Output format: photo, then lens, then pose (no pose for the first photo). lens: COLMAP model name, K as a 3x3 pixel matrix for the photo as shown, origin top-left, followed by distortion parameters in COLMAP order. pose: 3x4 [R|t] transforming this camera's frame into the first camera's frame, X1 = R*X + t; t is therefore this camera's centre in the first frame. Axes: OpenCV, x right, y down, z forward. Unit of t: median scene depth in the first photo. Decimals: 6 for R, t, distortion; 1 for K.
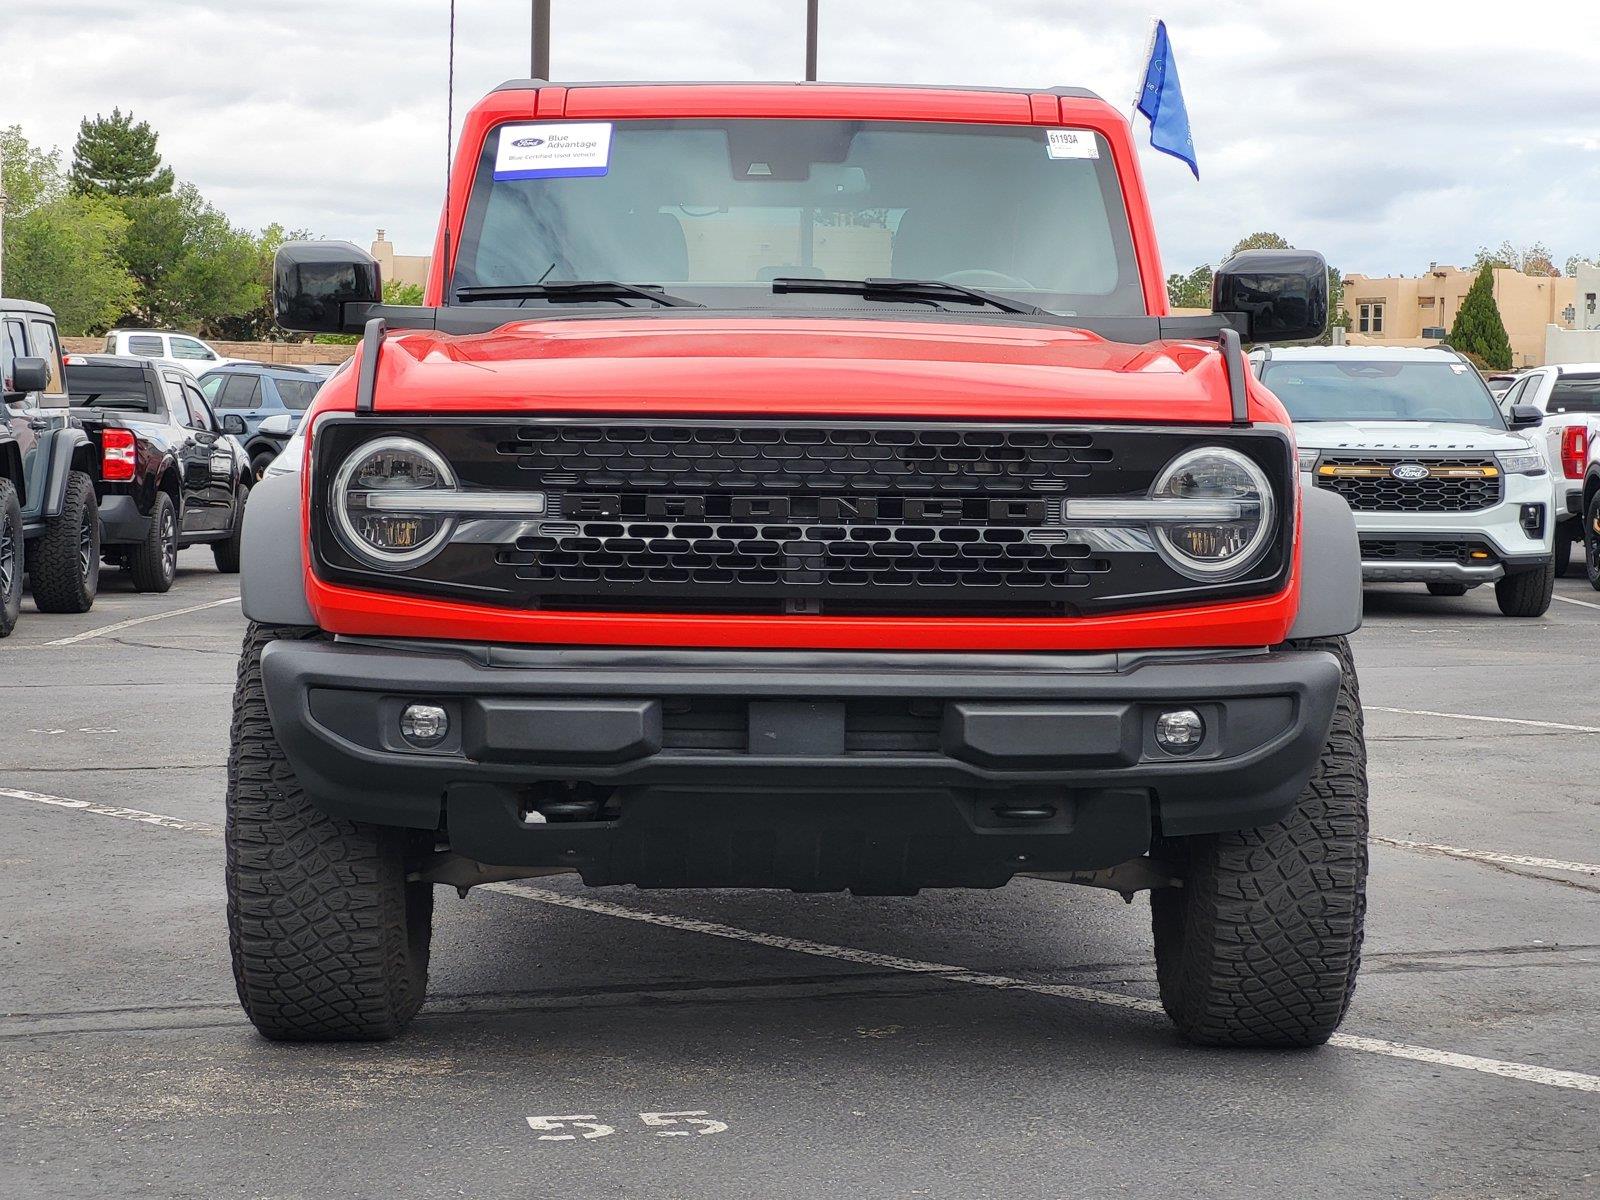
lens RADIAL K [[3555.4, 0, 800.0], [0, 3555.4, 600.0], [0, 0, 1]] dist [-0.352988, 5.370445]
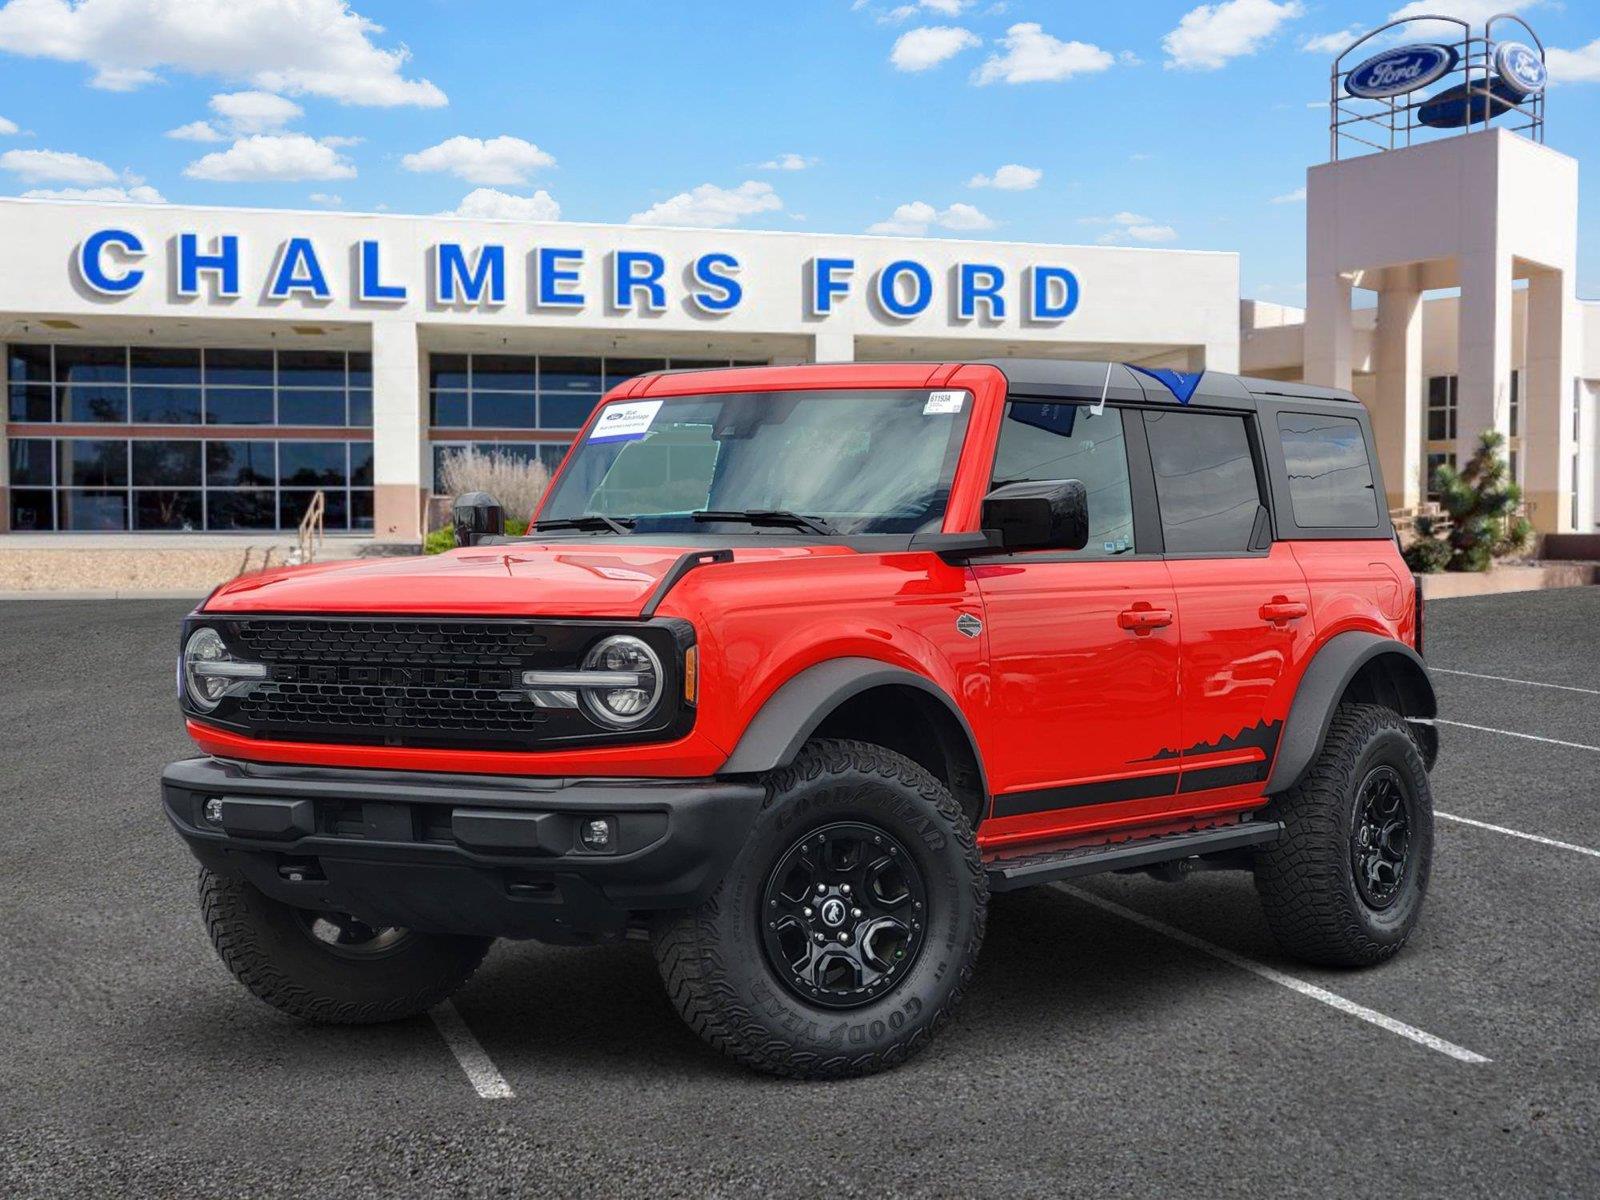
lens RADIAL K [[3555.4, 0, 800.0], [0, 3555.4, 600.0], [0, 0, 1]] dist [-0.352988, 5.370445]
pose [[0.811697, -0.003619, -0.584068, 1.009900], [-0.027061, 0.998674, -0.043796, 0.003179], [0.583452, 0.051355, 0.810523, -0.113952]]
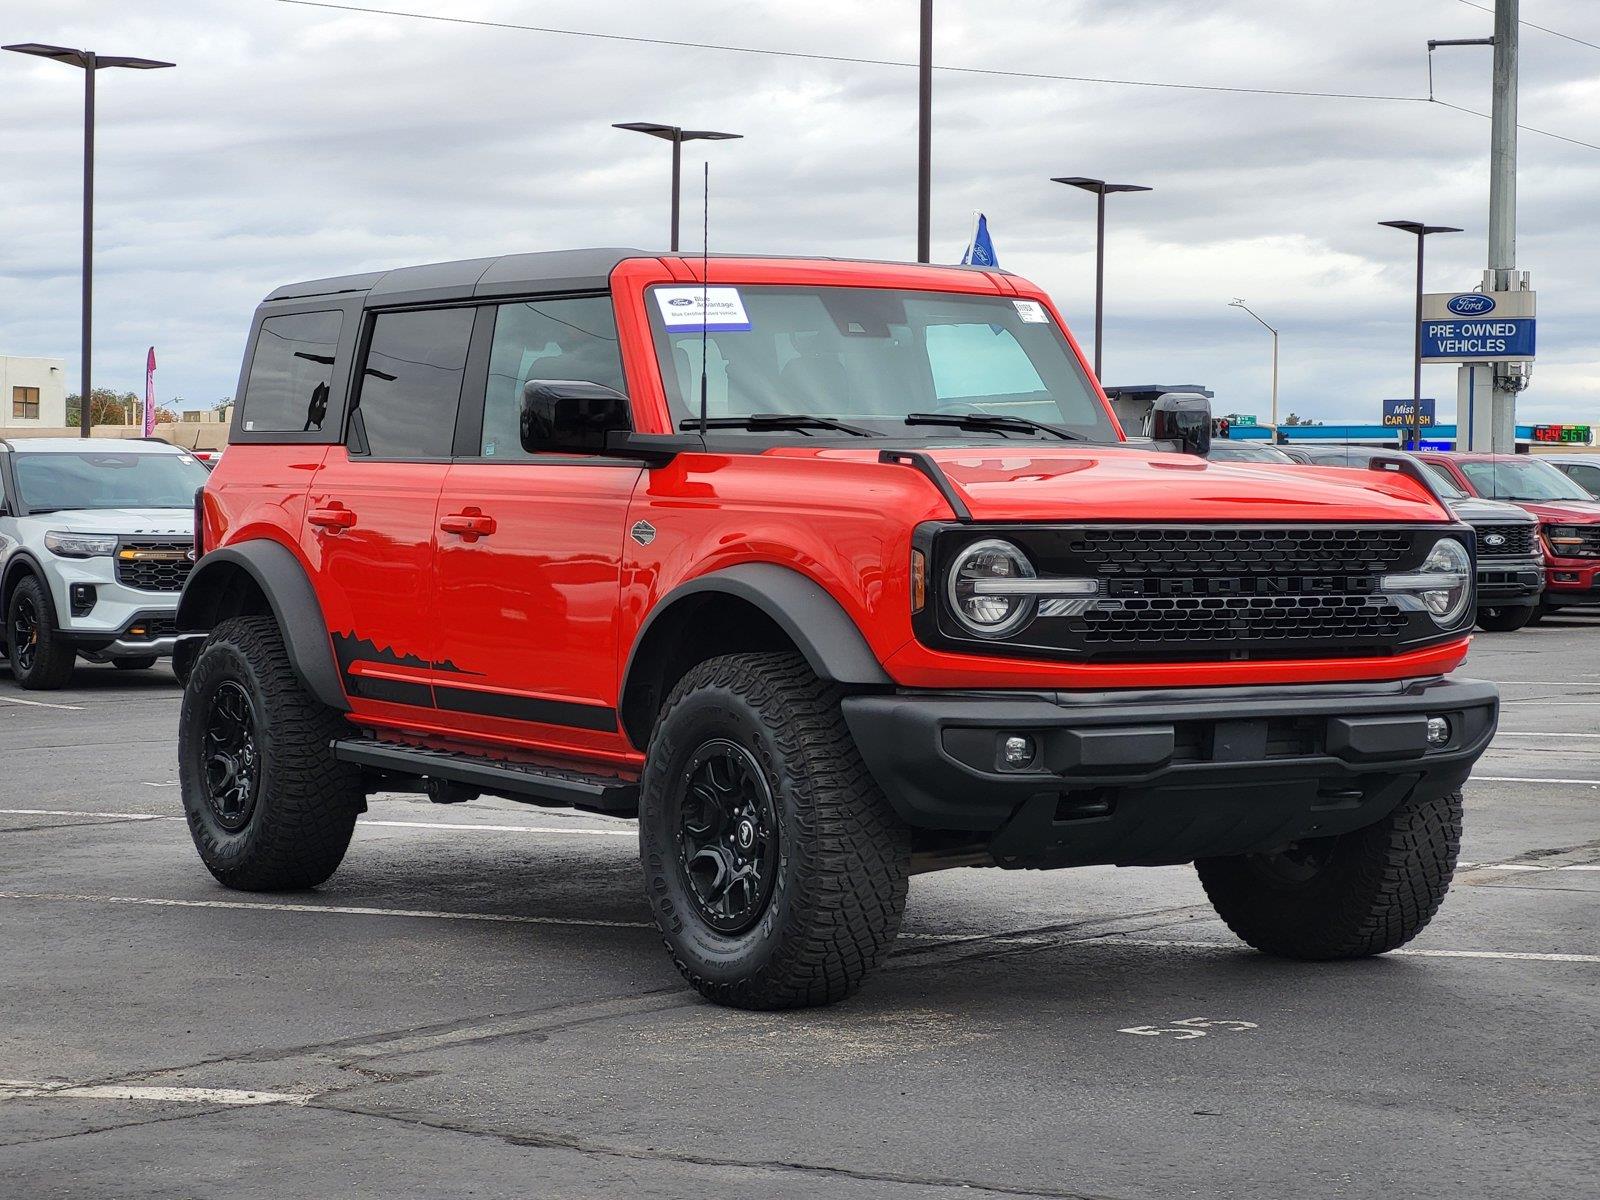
lens RADIAL K [[3386.7, 0, 795.9], [0, 3386.7, 694.4], [0, 0, 1]] dist [0.060077, 0.190138]
pose [[0.850240, -0.037231, 0.525077, -0.855205], [0.033925, 0.999298, 0.015922, -0.010001], [-0.525301, 0.004275, 0.850906, -0.055178]]
